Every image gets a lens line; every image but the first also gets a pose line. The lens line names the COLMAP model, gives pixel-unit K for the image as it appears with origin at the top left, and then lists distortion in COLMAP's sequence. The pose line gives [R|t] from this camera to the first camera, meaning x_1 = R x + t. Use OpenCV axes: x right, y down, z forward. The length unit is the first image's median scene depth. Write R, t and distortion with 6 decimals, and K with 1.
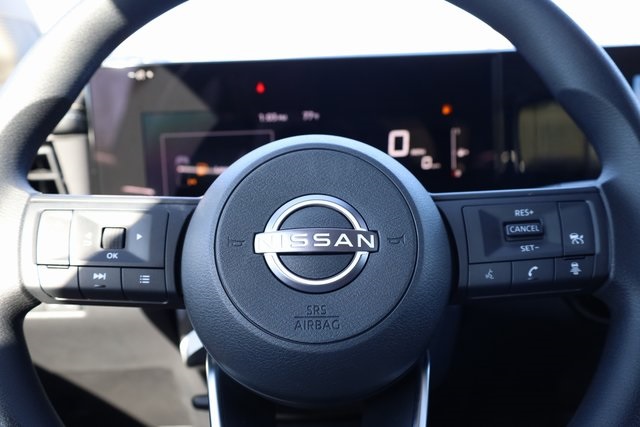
lens RADIAL K [[625.6, 0, 320.0], [0, 625.6, 213.5], [0, 0, 1]] dist [0.002828, 0.002019]
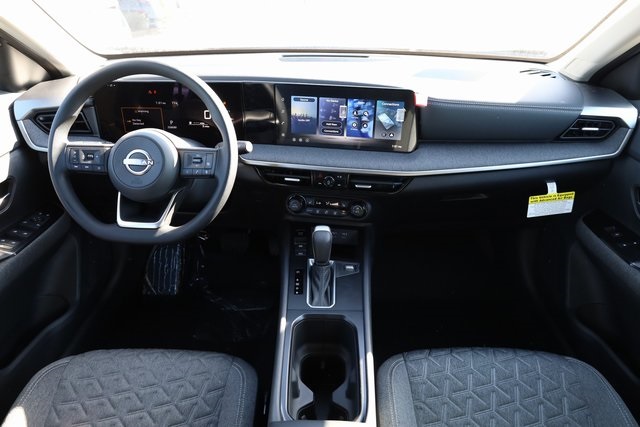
lens RADIAL K [[439.0, 0, 320.0], [0, 439.0, 213.5], [0, 0, 1]] dist [-0.000016, -0.000502]
pose [[0.996415, 0.067568, -0.050902, 1.241656], [-0.048234, 0.948089, 0.314327, -0.549499], [0.069498, -0.310745, 0.947949, -1.593194]]
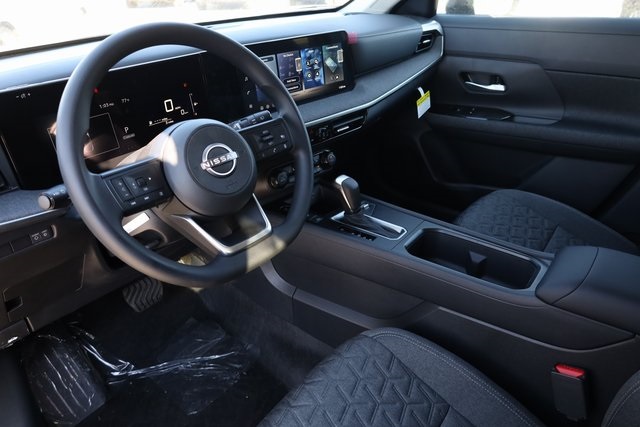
lens RADIAL K [[439.0, 0, 320.0], [0, 439.0, 213.5], [0, 0, 1]] dist [-0.000016, -0.000502]
pose [[0.670020, -0.359932, 0.649247, -1.030901], [0.168204, 0.925455, 0.339471, -0.316121], [-0.723035, -0.118246, 0.680616, -0.703260]]
